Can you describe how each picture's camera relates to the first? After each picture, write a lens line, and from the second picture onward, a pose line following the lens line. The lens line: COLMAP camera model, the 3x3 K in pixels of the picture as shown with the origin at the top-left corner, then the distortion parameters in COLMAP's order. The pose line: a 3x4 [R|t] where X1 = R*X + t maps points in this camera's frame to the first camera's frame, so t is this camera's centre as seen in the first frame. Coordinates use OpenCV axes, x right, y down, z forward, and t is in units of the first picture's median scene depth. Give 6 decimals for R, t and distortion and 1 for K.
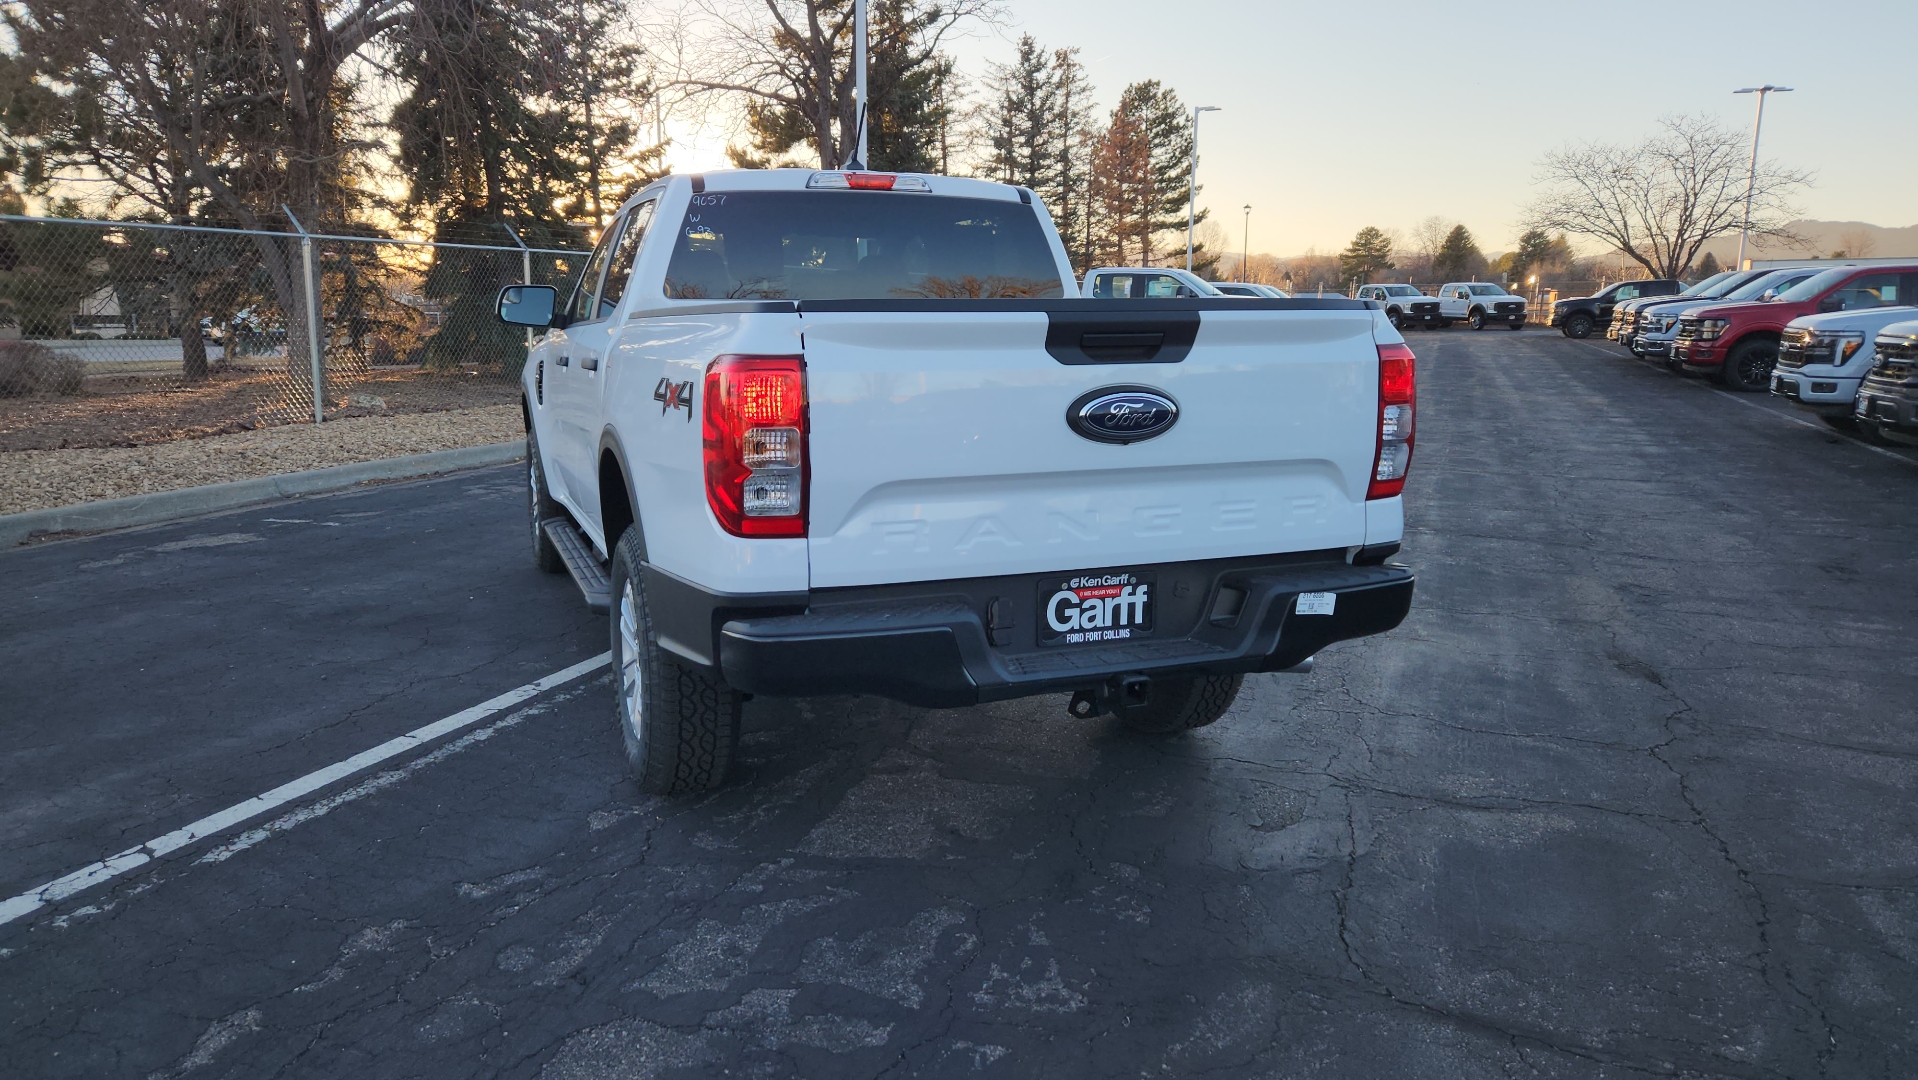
lens RADIAL K [[1280.3, 0, 913.3], [0, 1280.3, 532.9], [0, 0, 1]] dist [0.081007, -0.064680]
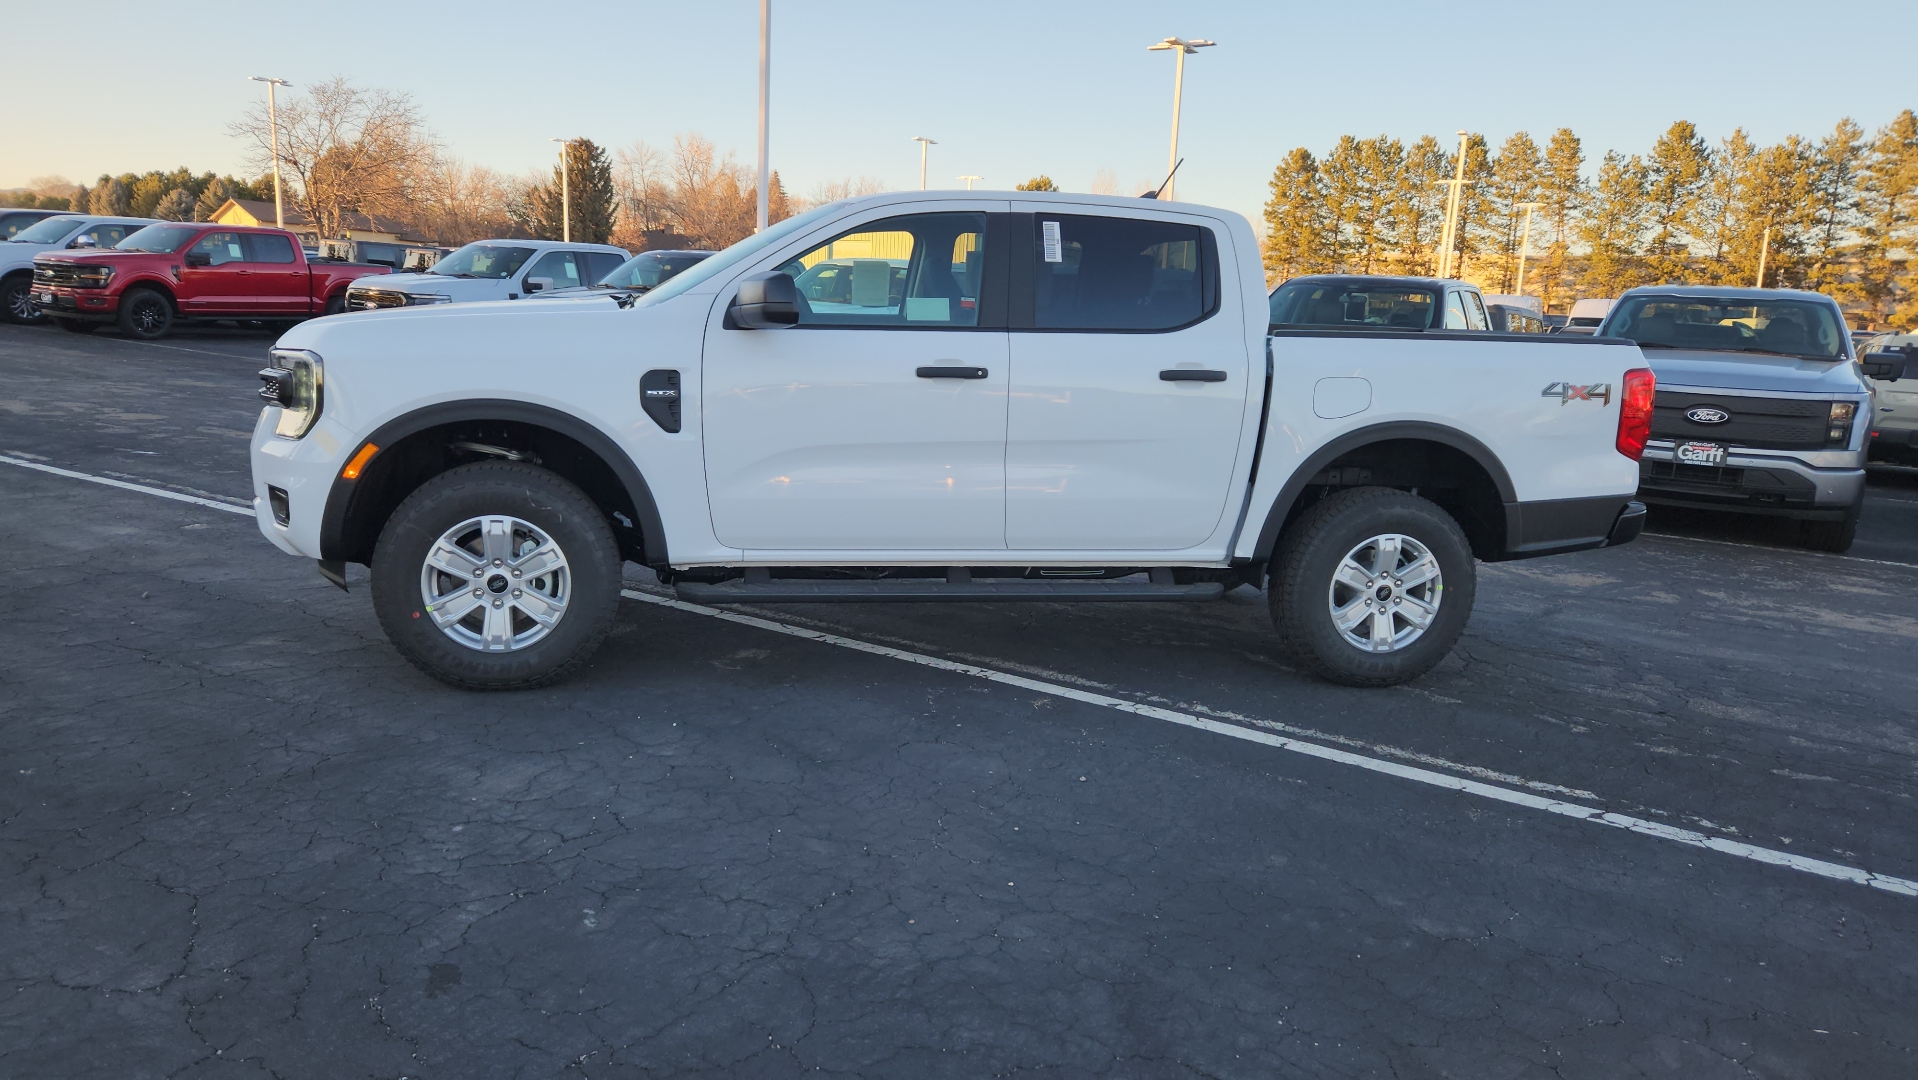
lens RADIAL K [[1286.9, 0, 932.8], [0, 1286.9, 544.6], [0, 0, 1]] dist [0.079968, -0.069814]
pose [[0.155110, -0.176296, 0.972039, -1.400315], [0.117170, 0.980286, 0.159094, -0.195896], [-0.980924, 0.089217, 0.172709, 1.074890]]
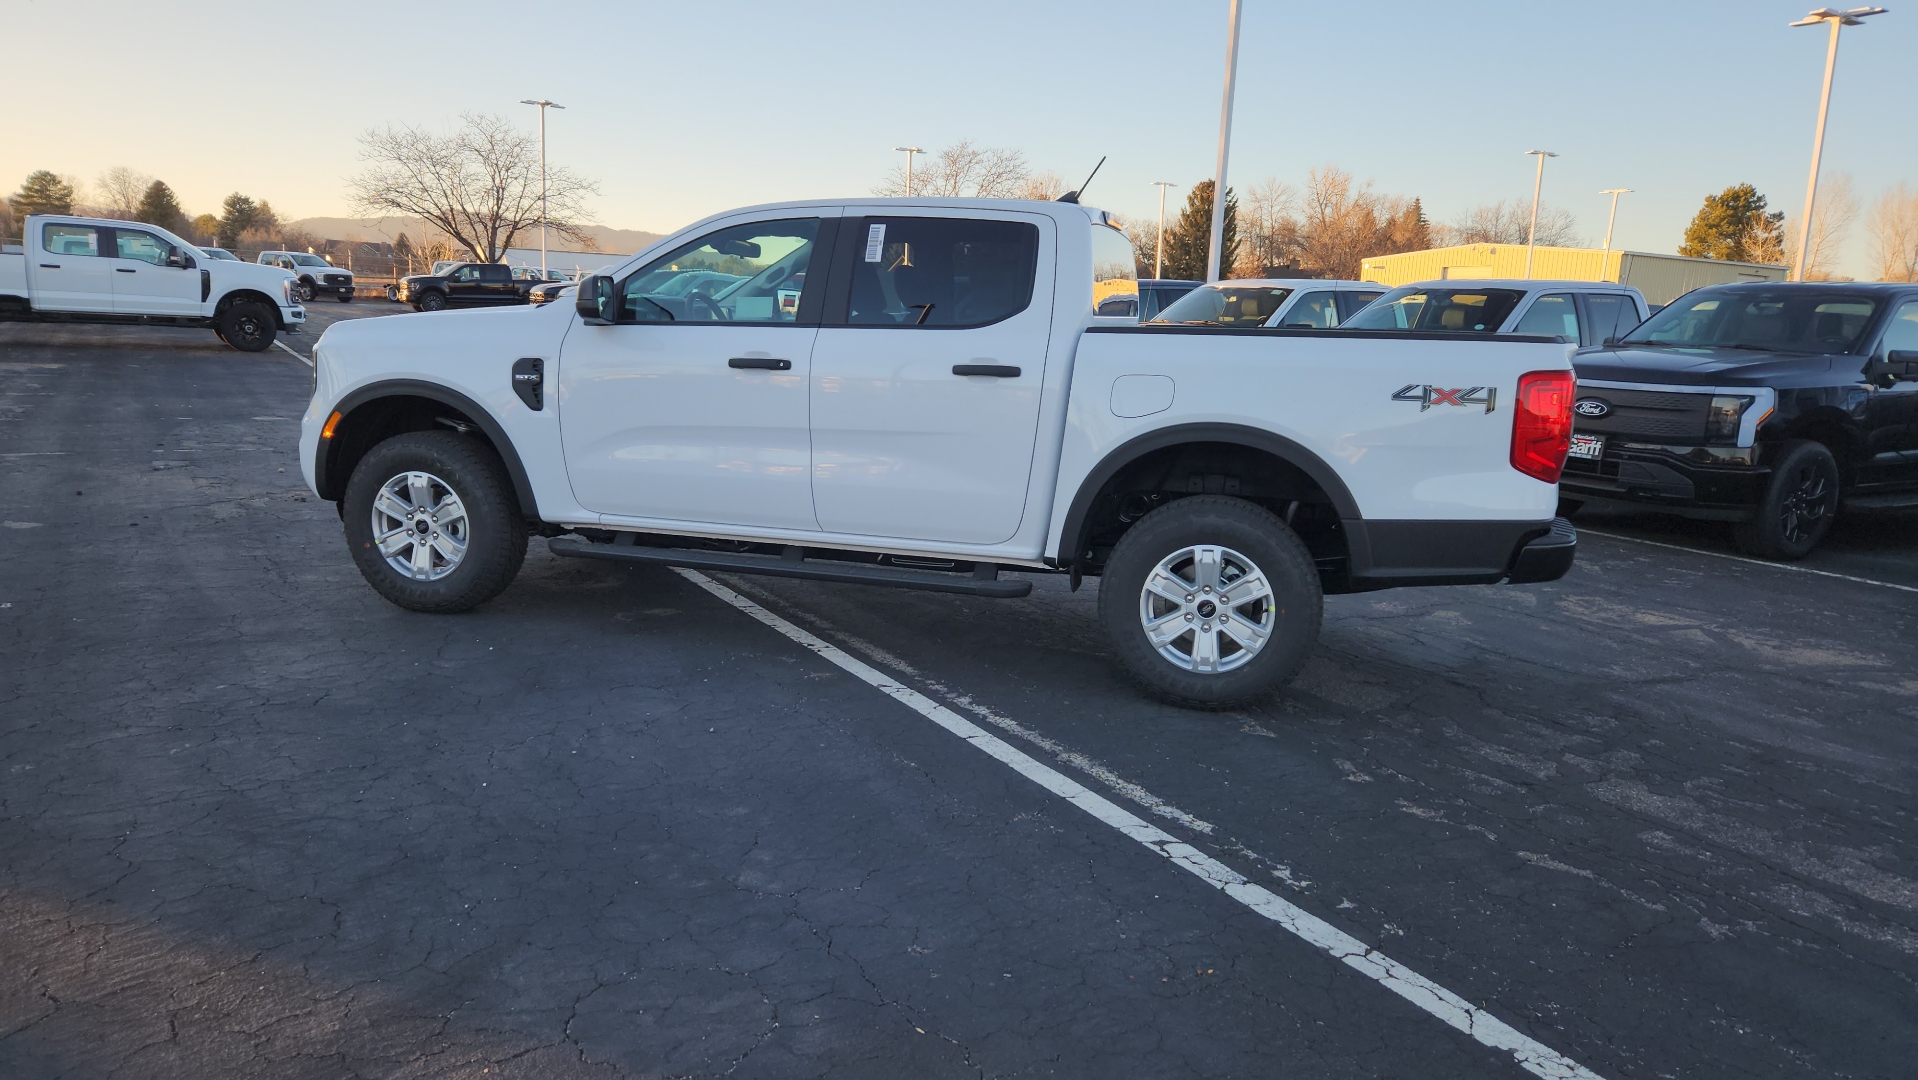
lens RADIAL K [[1283.5, 0, 924.3], [0, 1283.5, 553.6], [0, 0, 1]] dist [0.082575, -0.070582]
pose [[0.597969, -0.126828, 0.791421, -1.193074], [0.096370, 0.991615, 0.086096, -0.078860], [-0.795705, 0.024786, 0.605177, 0.404930]]
